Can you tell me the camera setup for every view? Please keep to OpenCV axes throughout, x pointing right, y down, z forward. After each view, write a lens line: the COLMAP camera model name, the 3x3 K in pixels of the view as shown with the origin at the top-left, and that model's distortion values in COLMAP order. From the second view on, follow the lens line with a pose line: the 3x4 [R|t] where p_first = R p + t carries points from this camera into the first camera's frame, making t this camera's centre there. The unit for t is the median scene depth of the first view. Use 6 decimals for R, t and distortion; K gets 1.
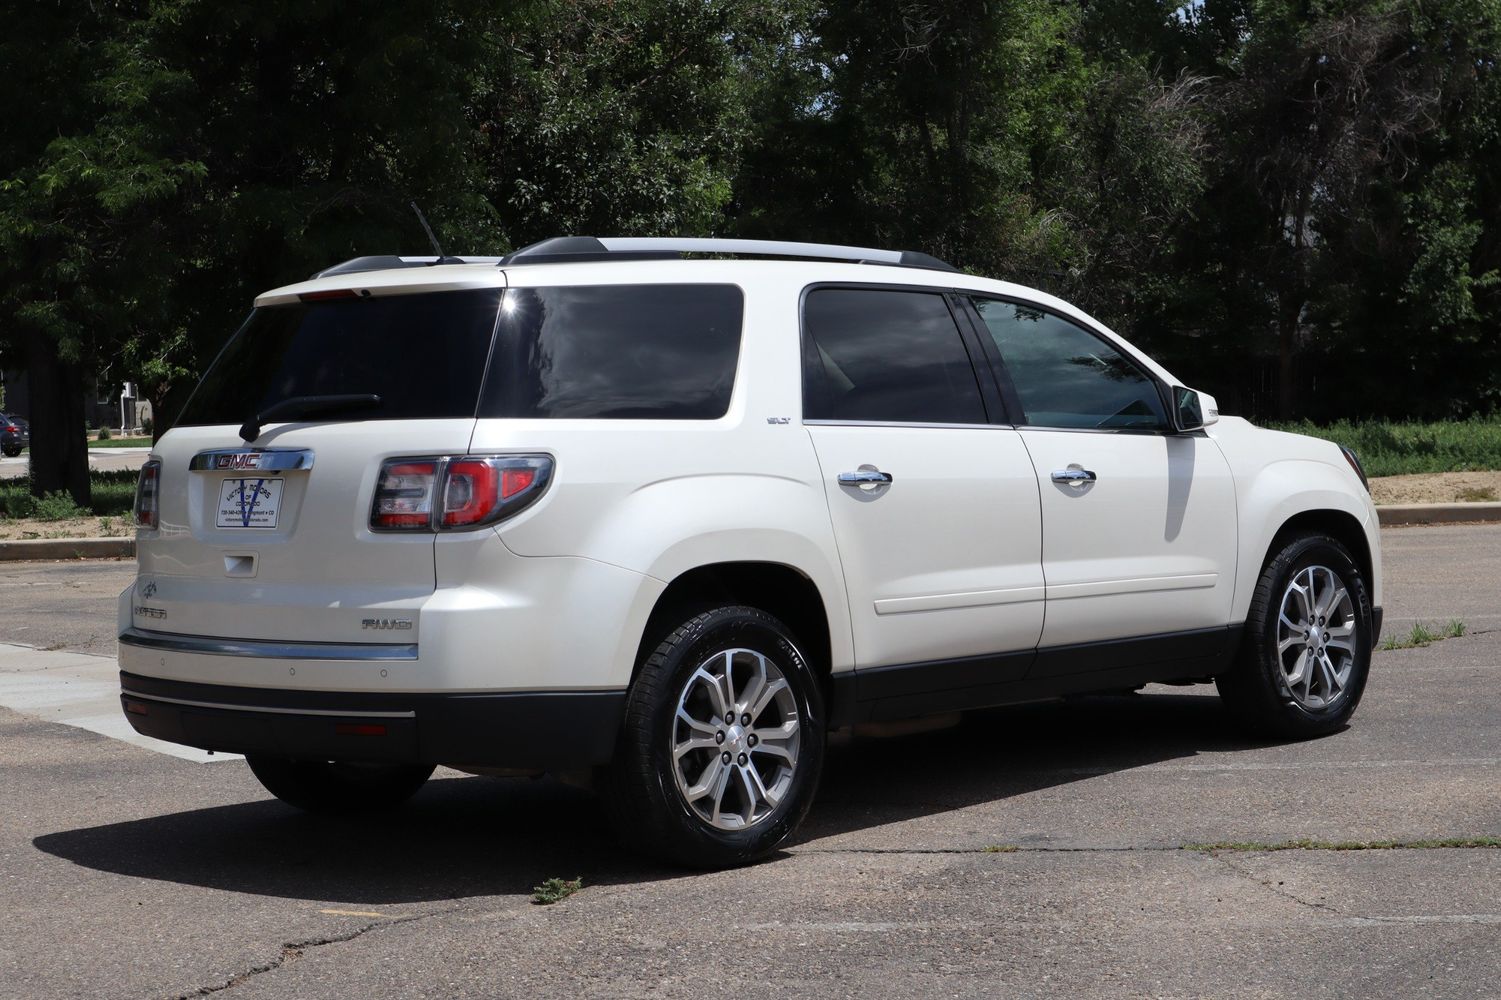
lens RADIAL K [[2897.7, 0, 753.9], [0, 2897.7, 485.6], [0, 0, 1]] dist [-0.221186, 0.000000]
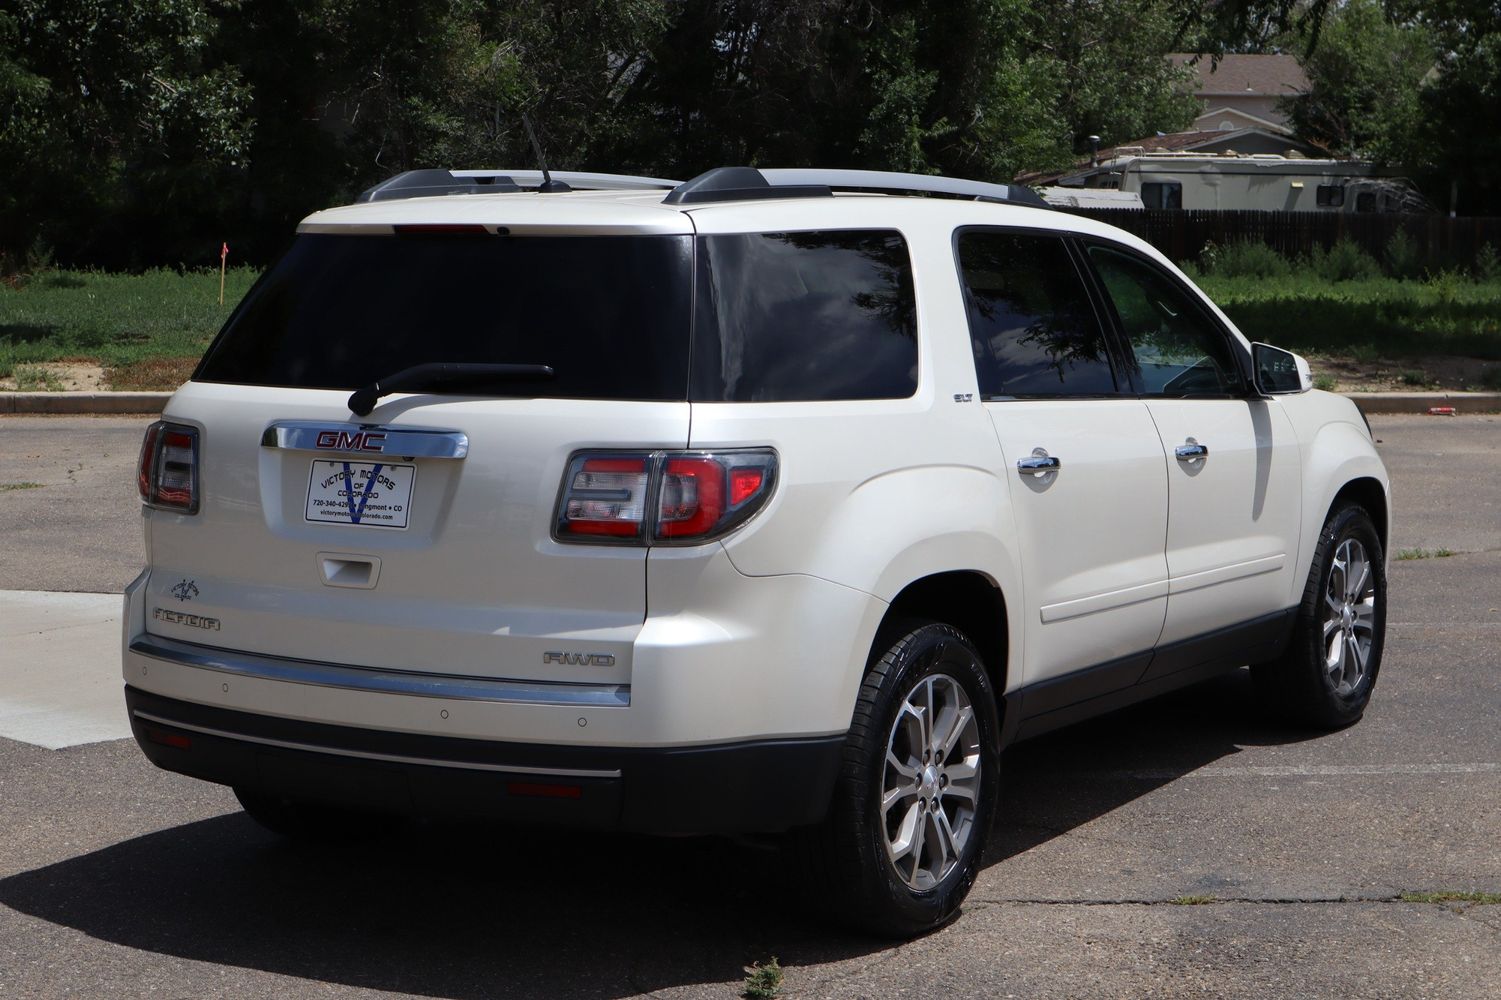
lens RADIAL K [[2897.7, 0, 755.5], [0, 2897.7, 507.0], [0, 0, 1]] dist [-0.221186, 0.000000]
pose [[0.970641, 0.015283, 0.240048, -0.257615], [-0.032418, 0.997186, 0.067599, -0.046841], [-0.238340, -0.073397, 0.968404, 0.204613]]
